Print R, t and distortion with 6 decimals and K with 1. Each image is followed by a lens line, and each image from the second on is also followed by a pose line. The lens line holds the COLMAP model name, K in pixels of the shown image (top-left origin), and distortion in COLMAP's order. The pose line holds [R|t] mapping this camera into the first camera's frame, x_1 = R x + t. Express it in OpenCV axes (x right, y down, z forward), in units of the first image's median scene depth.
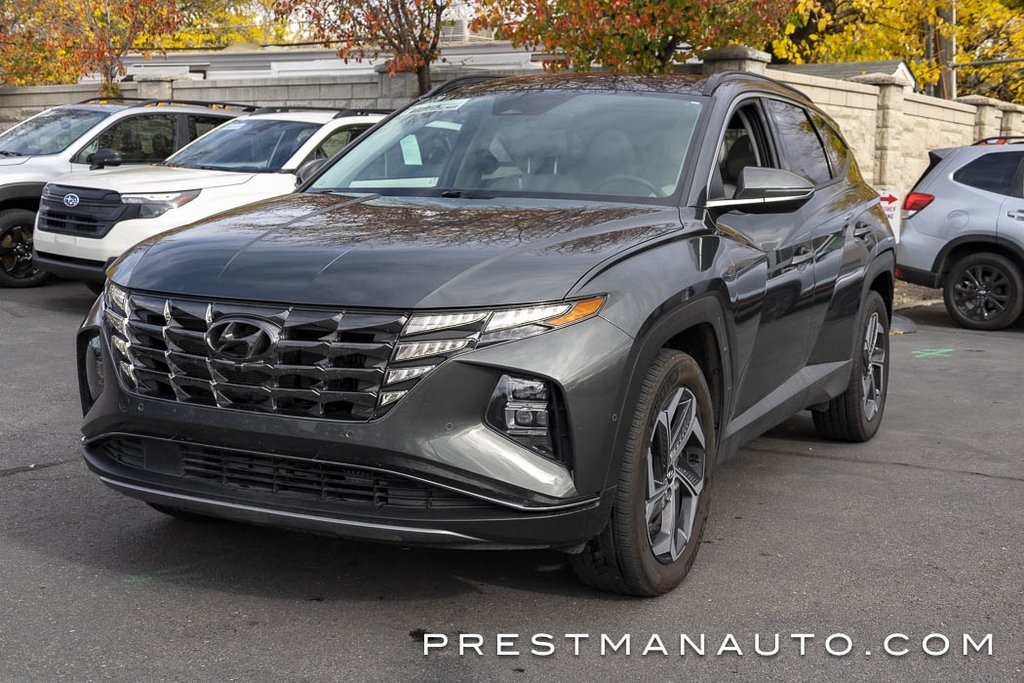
lens RADIAL K [[1430.6, 0, 511.9], [0, 1430.6, 342.2], [0, 0, 1]] dist [-0.051442, 0.000000]
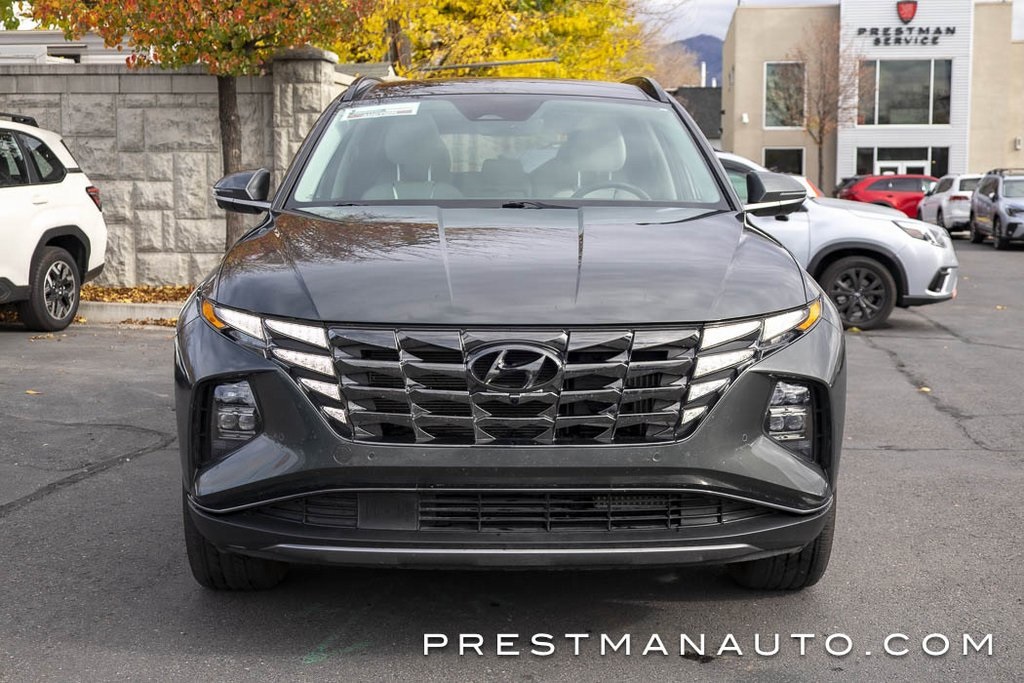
lens RADIAL K [[1464.9, 0, 511.9], [0, 1464.9, 340.5], [0, 0, 1]] dist [0.007575, 0.000000]
pose [[0.866600, -0.067109, 0.494470, -0.664205], [0.069612, 0.997484, 0.013376, -0.032511], [-0.494123, 0.022829, 0.869092, 0.193666]]
